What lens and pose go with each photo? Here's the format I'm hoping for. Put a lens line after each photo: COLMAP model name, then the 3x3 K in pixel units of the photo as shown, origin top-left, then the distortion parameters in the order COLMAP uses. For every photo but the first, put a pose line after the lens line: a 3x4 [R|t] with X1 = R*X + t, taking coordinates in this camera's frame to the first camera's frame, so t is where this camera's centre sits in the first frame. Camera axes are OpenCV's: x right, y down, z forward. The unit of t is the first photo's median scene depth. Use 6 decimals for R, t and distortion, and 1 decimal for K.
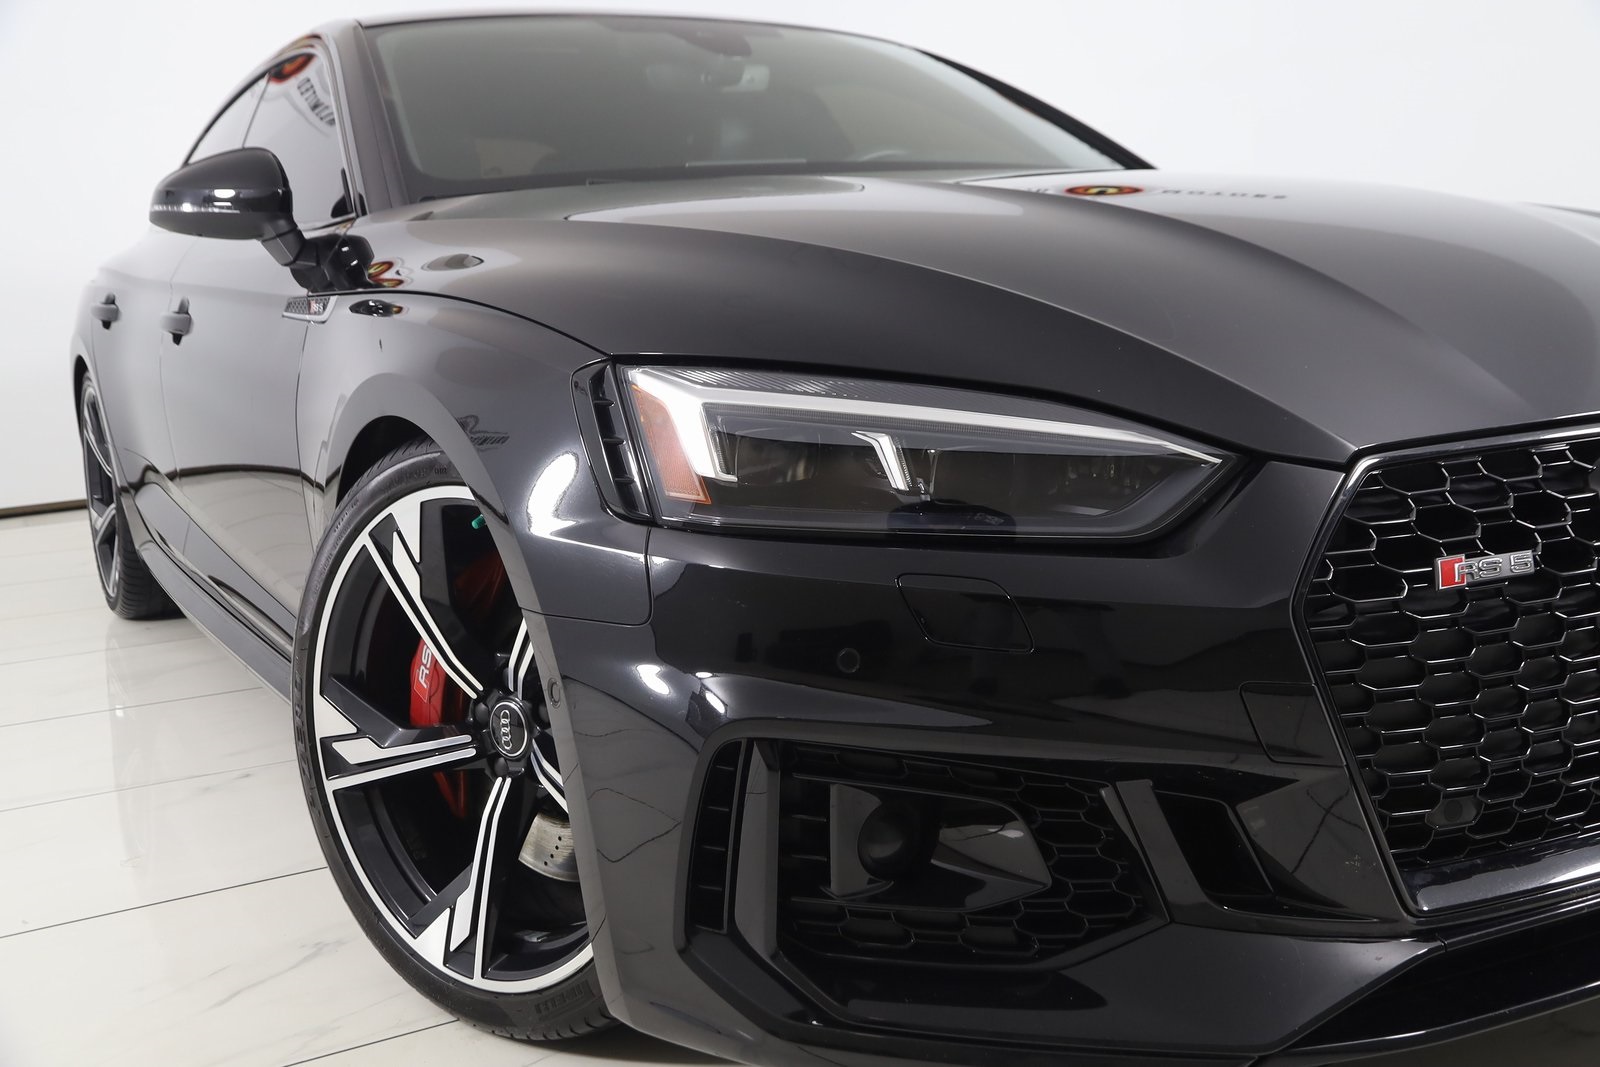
lens RADIAL K [[1602.0, 0, 798.2], [0, 1602.0, 485.0], [0, 0, 1]] dist [0.028978, 0.000000]
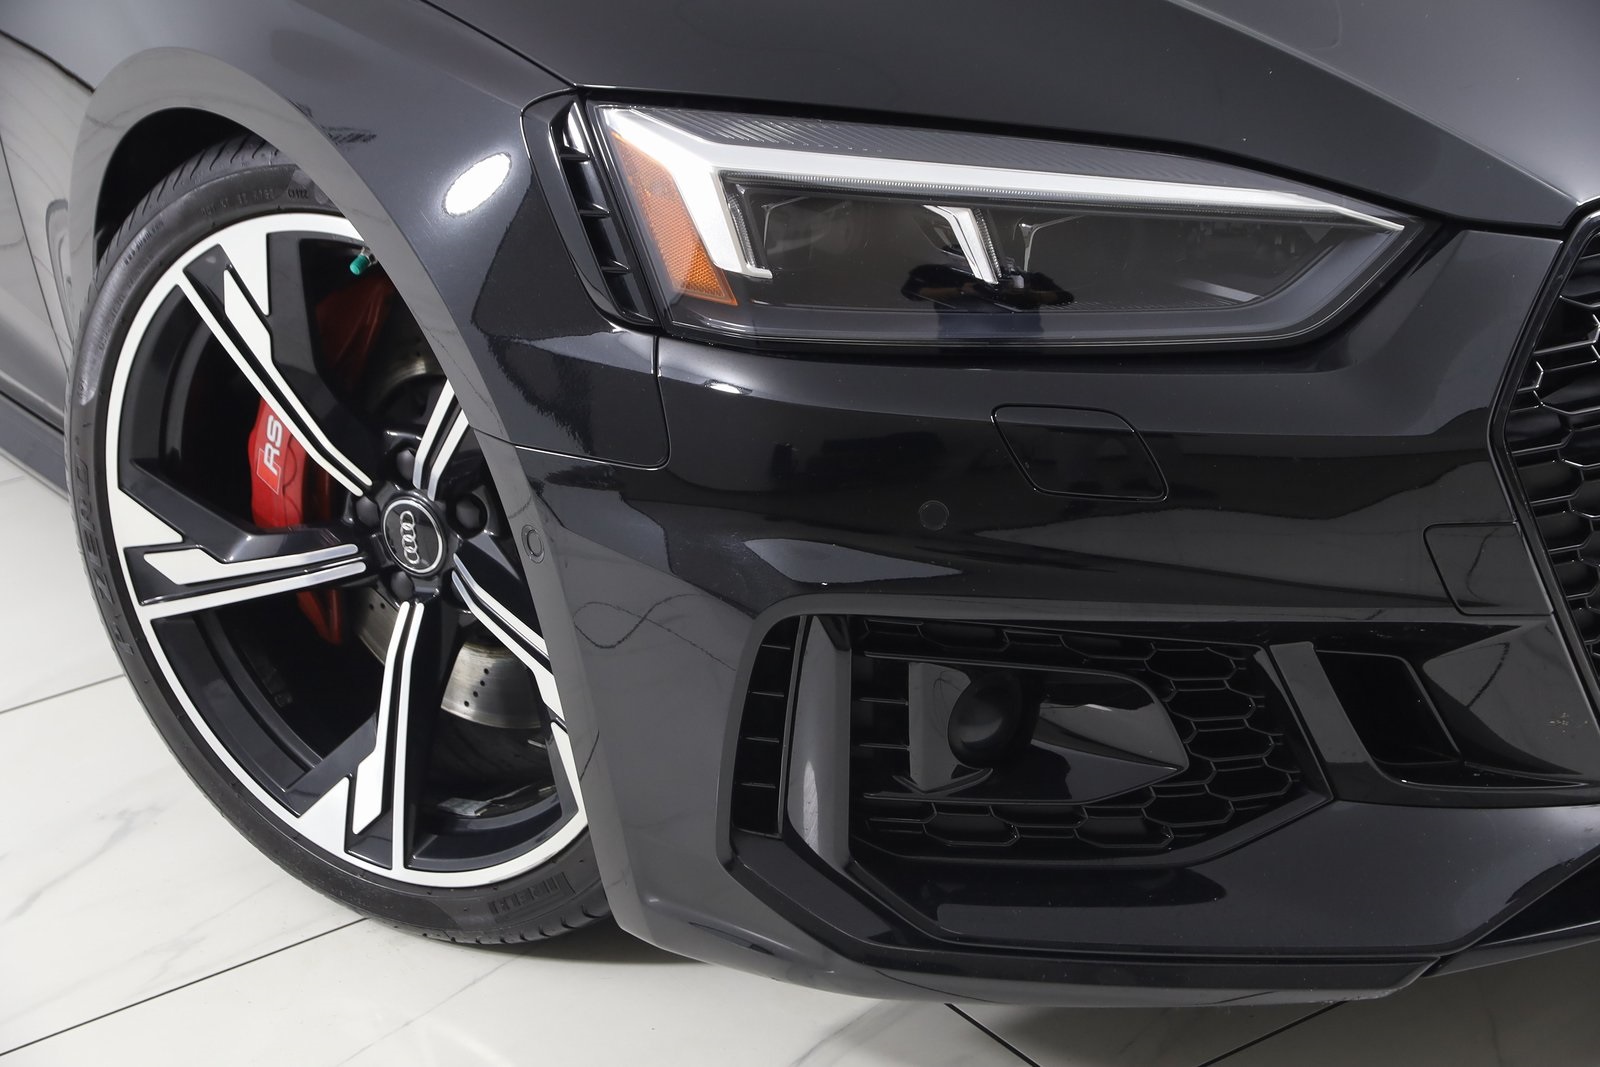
lens RADIAL K [[2989.5, 0, 800.0], [0, 2989.5, 494.5], [0, 0, 1]] dist [0.159778, 0.000000]
pose [[0.997075, -0.054079, 0.054010, -0.082856], [0.039119, 0.968167, 0.247231, -0.195914], [-0.065660, -0.244395, 0.967450, -0.307715]]
